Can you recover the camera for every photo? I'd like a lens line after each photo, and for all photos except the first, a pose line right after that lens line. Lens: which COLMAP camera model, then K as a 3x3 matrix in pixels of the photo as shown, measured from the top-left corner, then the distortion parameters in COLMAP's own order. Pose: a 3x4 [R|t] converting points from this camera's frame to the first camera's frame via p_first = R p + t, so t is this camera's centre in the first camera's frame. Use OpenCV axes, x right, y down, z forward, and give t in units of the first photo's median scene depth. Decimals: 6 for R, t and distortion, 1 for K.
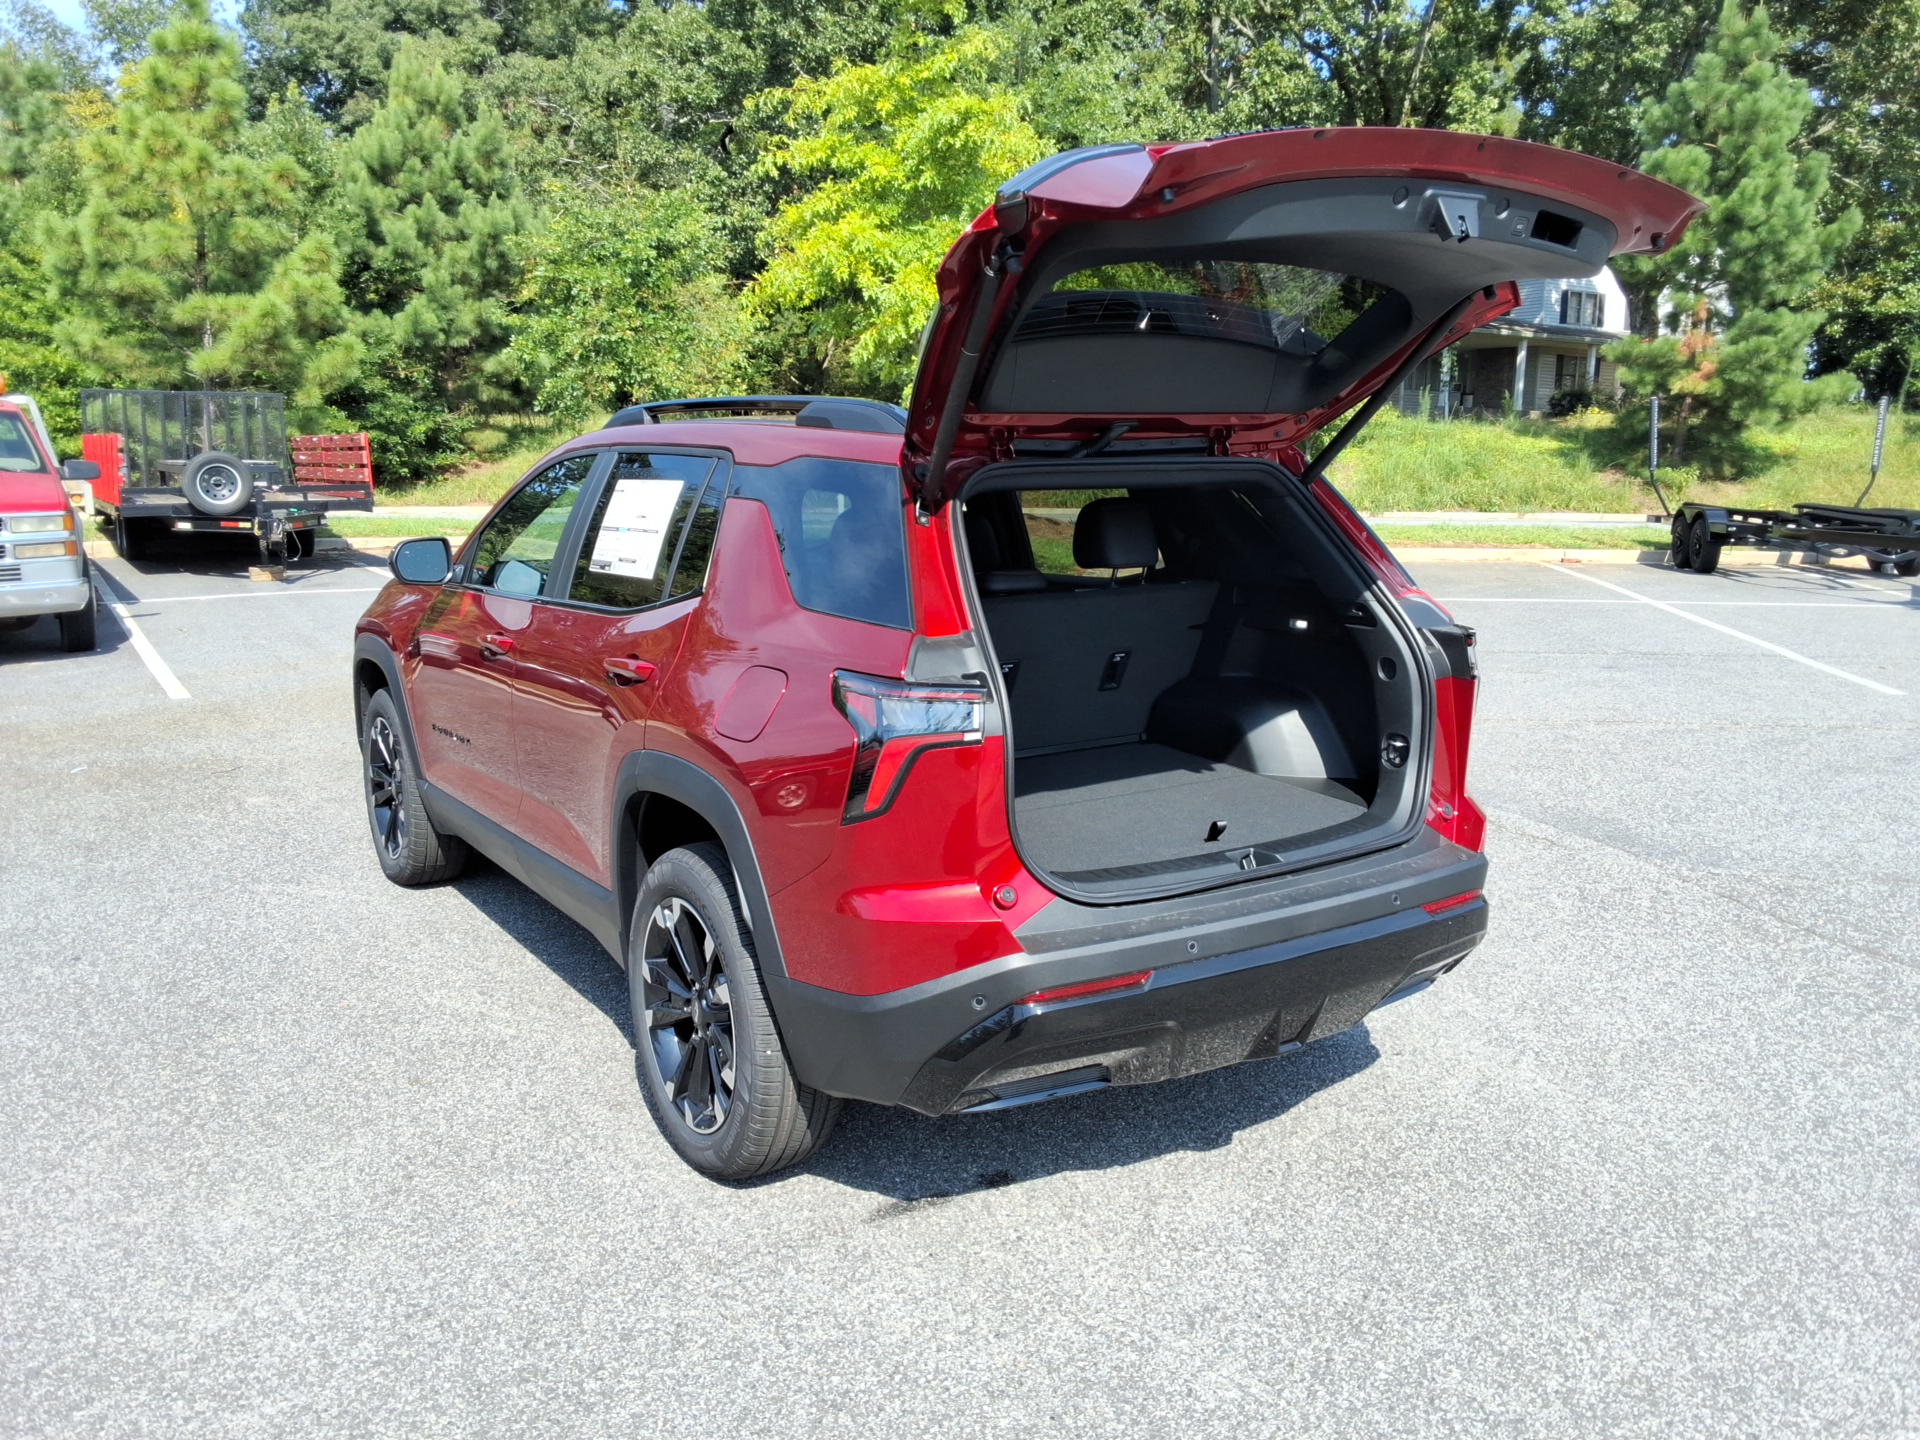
lens RADIAL K [[1540.9, 0, 980.1], [0, 1540.9, 700.5], [0, 0, 1]] dist [0.133235, -0.212182]
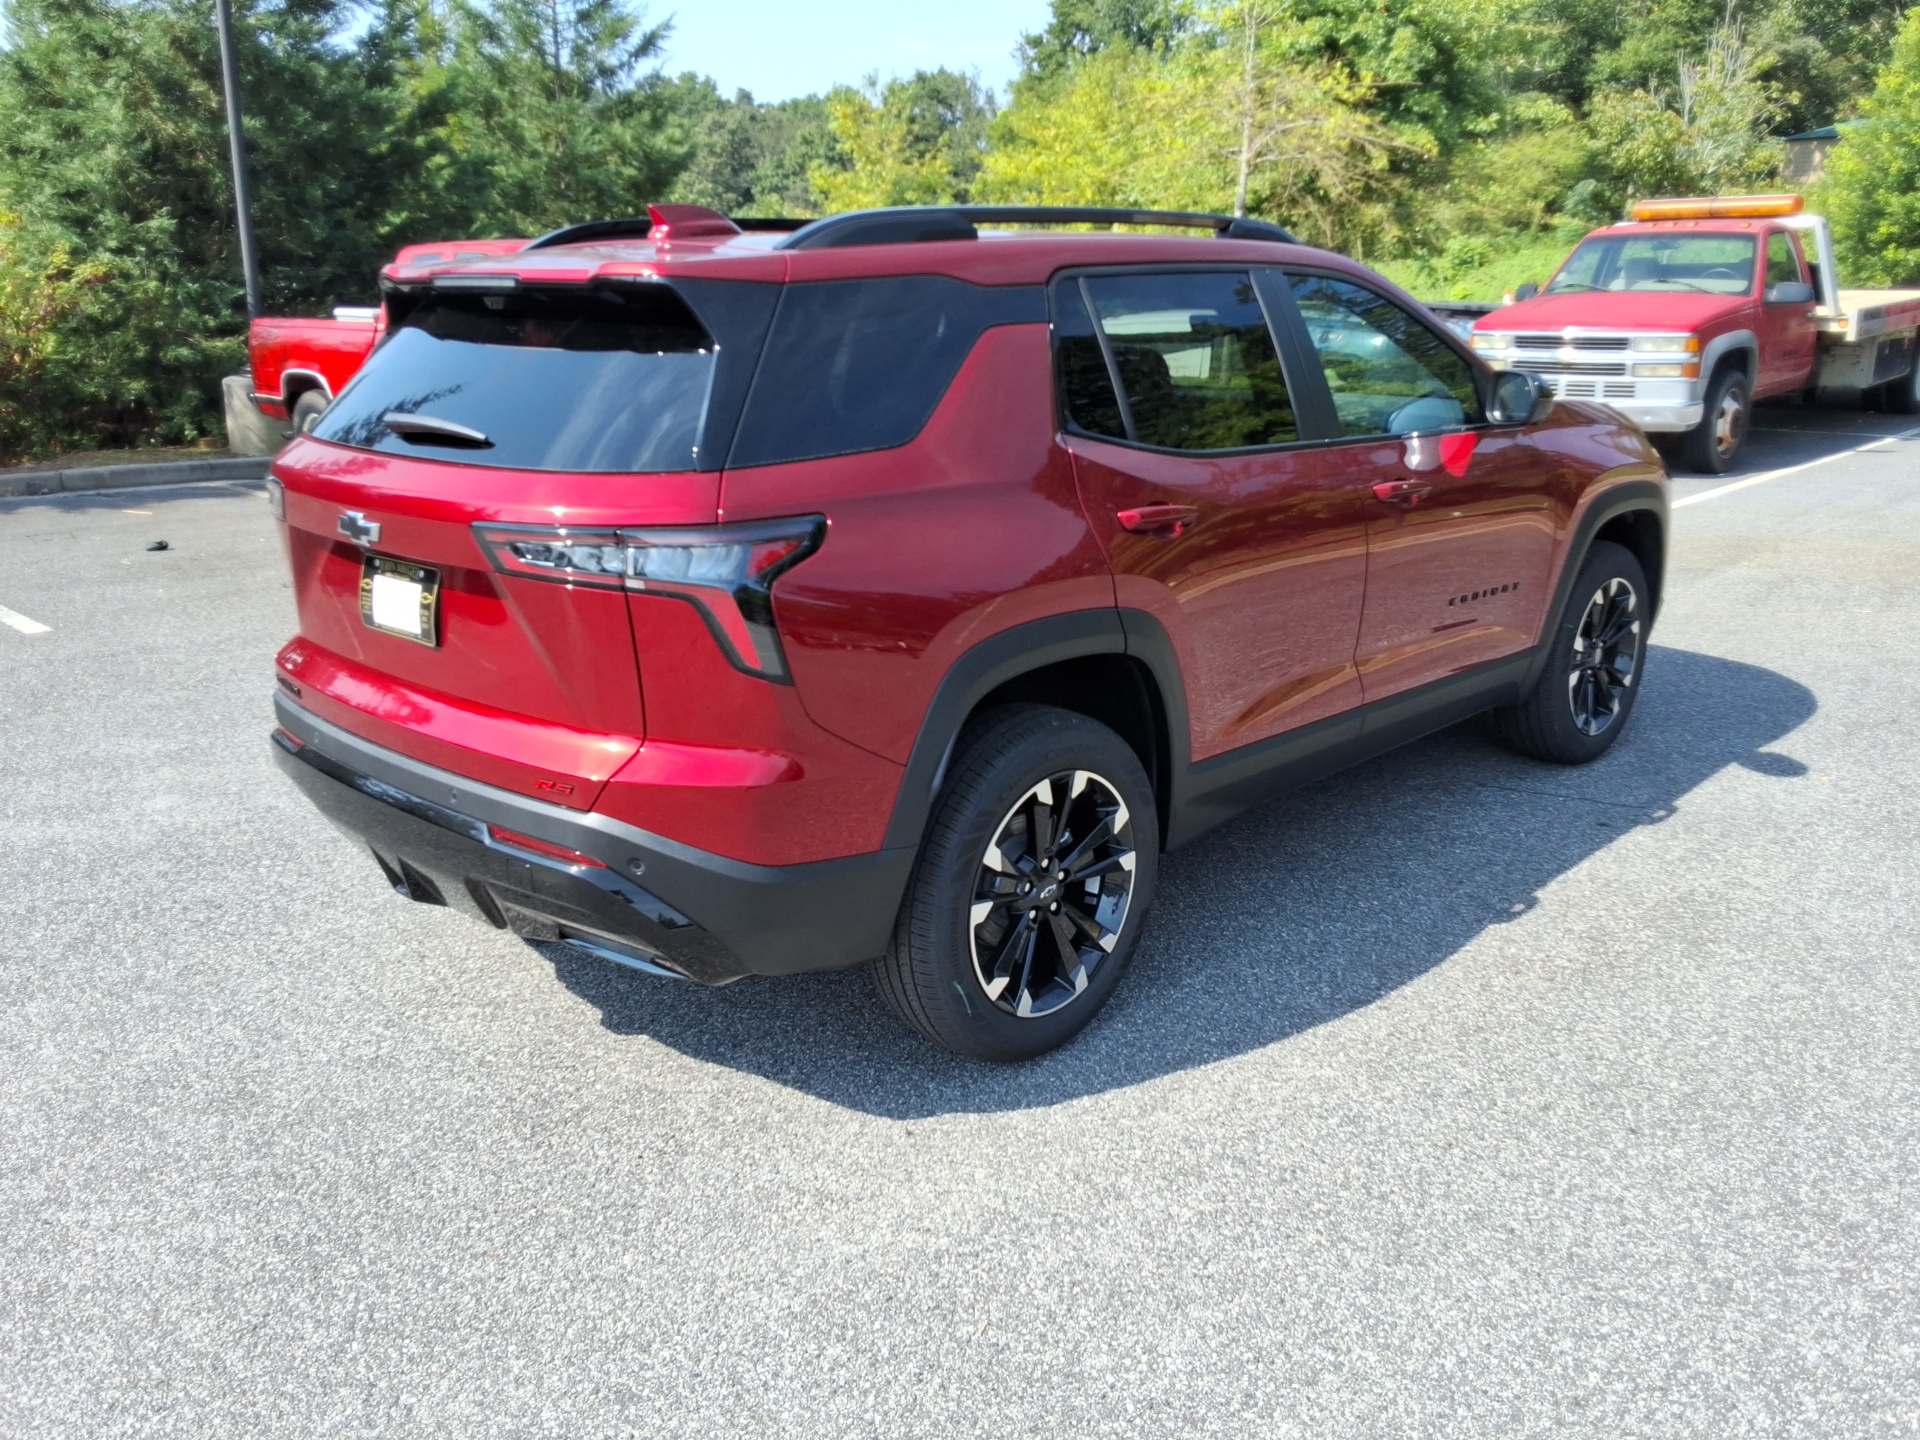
lens RADIAL K [[1540.9, 0, 980.1], [0, 1540.9, 700.5], [0, 0, 1]] dist [0.133235, -0.212182]
pose [[0.214111, 0.257857, -0.942160, 0.167820], [-0.154218, 0.961355, 0.228064, -0.024928], [0.964559, 0.096467, 0.245603, 0.156256]]
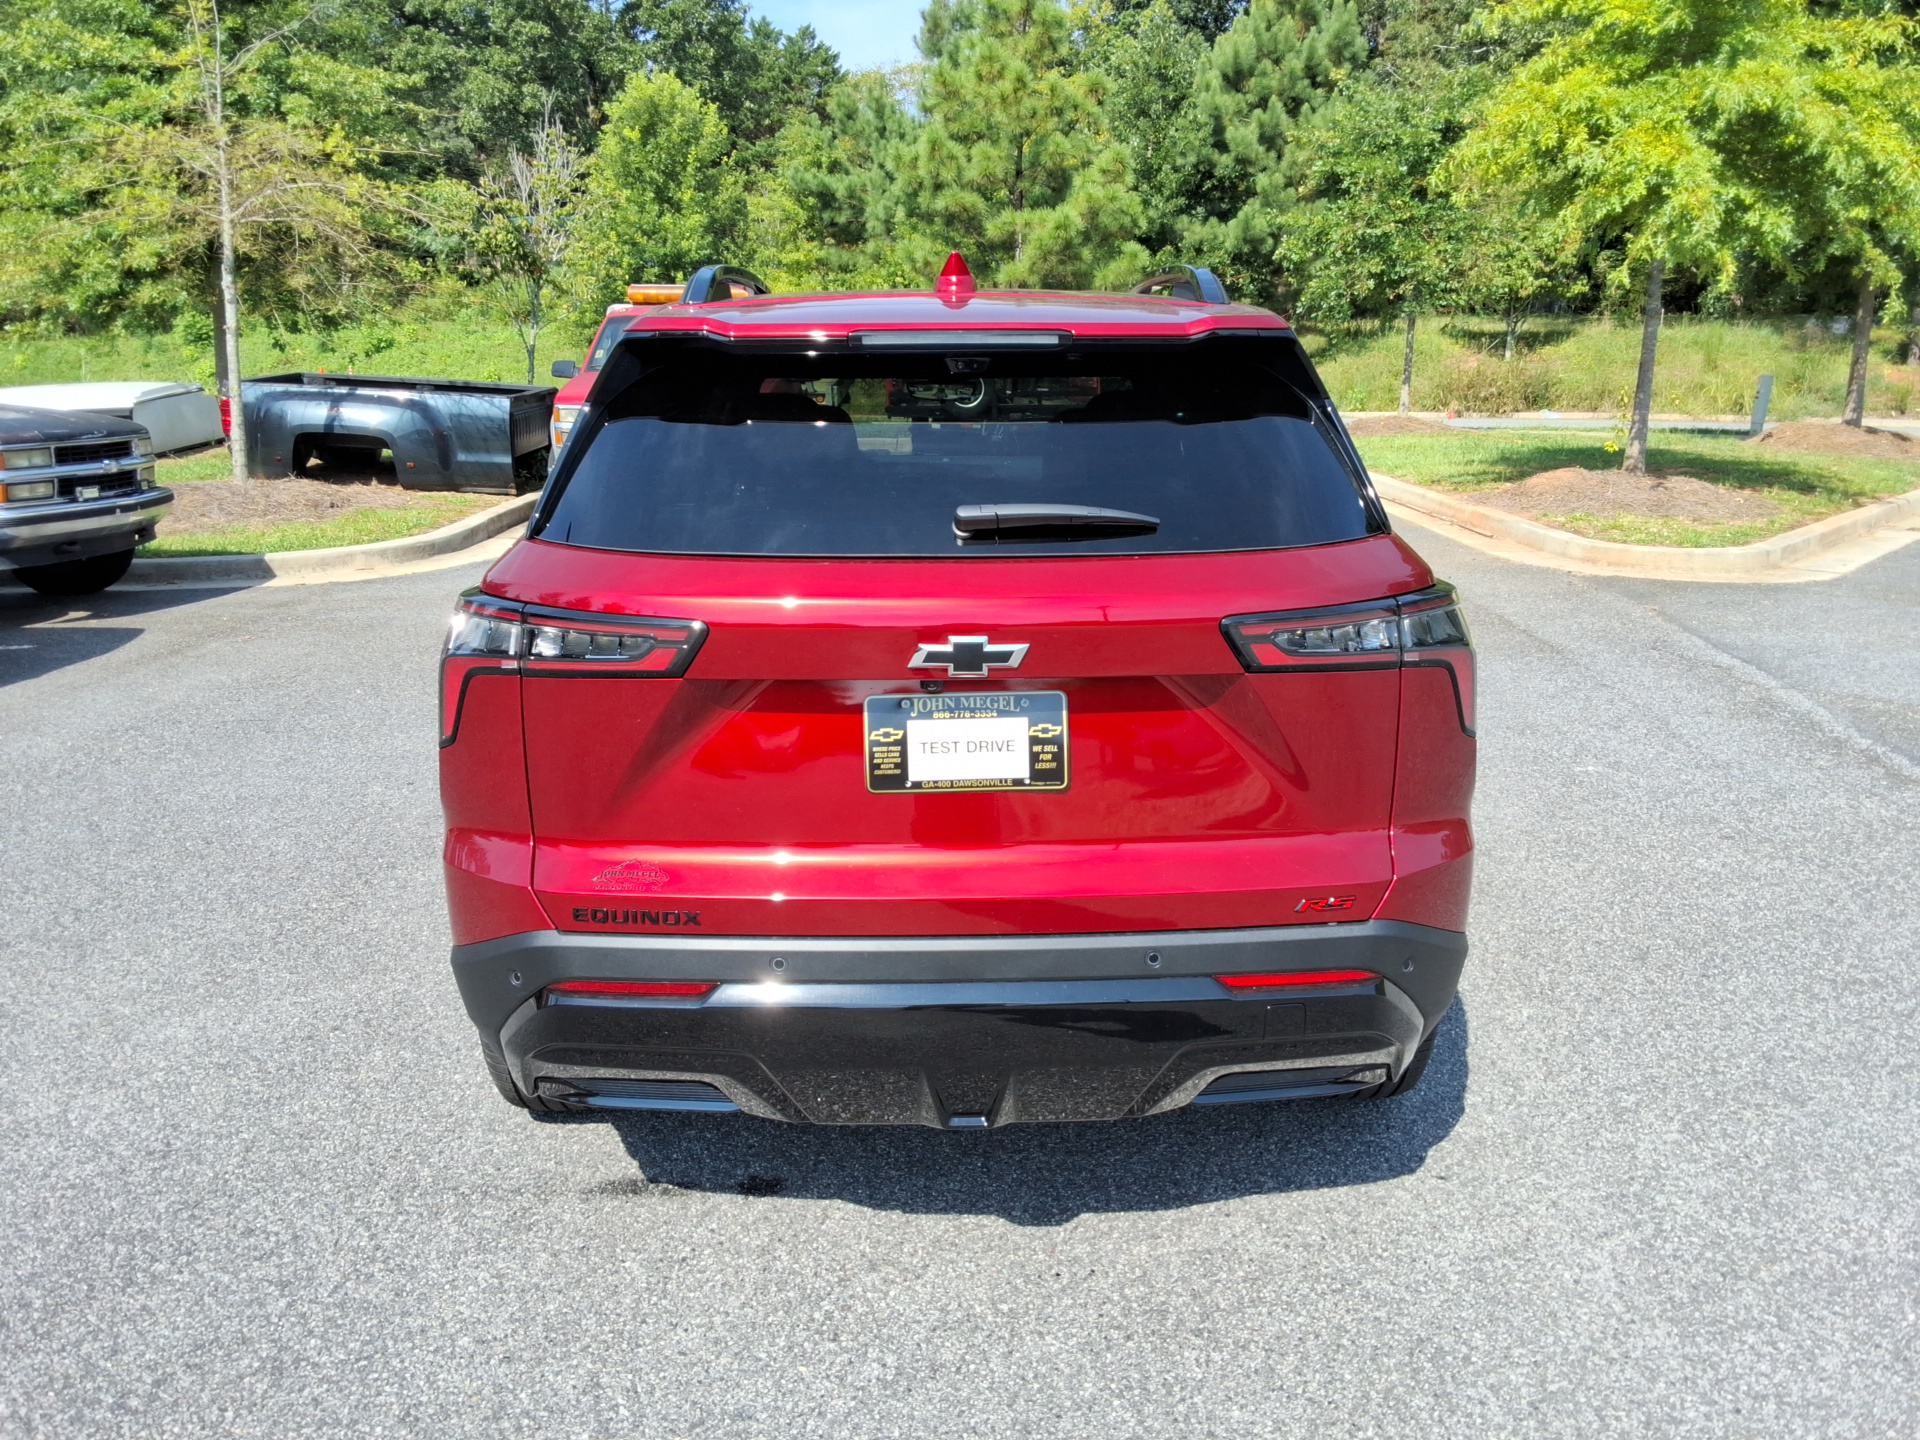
lens RADIAL K [[1545.7, 0, 972.2], [0, 1545.7, 698.1], [0, 0, 1]] dist [0.119409, -0.189795]
pose [[0.847509, 0.116401, -0.517859, 0.080856], [-0.087134, 0.992932, 0.080584, -0.006036], [0.523579, -0.023173, 0.851662, 0.051551]]
